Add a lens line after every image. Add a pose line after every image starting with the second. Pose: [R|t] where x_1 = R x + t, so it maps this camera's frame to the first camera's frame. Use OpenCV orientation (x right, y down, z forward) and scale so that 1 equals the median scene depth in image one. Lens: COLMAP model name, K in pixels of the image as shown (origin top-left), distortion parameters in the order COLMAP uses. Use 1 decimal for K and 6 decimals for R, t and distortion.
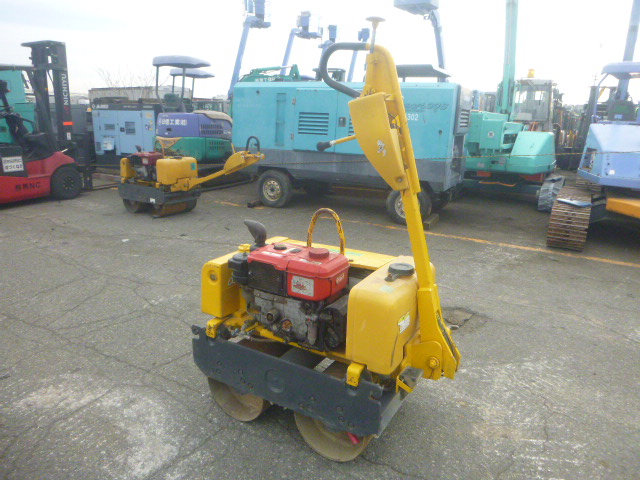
lens RADIAL K [[463.1, 0, 320.0], [0, 463.1, 240.0], [0, 0, 1]] dist [-0.043603, 0.003481]
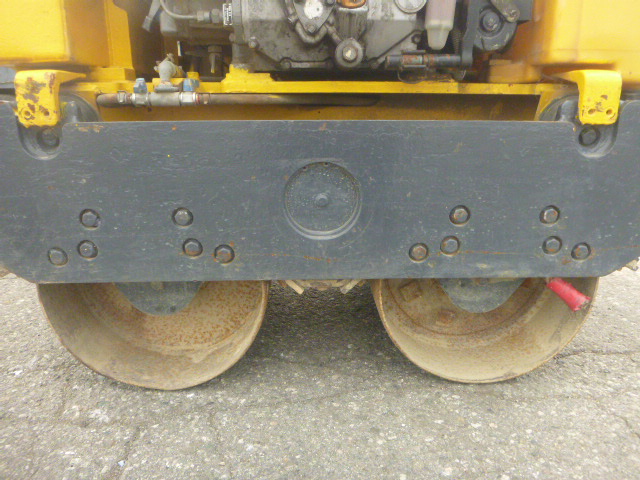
lens RADIAL K [[463.1, 0, 320.0], [0, 463.1, 240.0], [0, 0, 1]] dist [-0.043603, 0.003481]
pose [[0.853915, -0.178683, 0.488775, -0.251782], [0.159381, 0.983870, 0.081230, 0.298017], [-0.495406, 0.008538, 0.868620, 0.711752]]
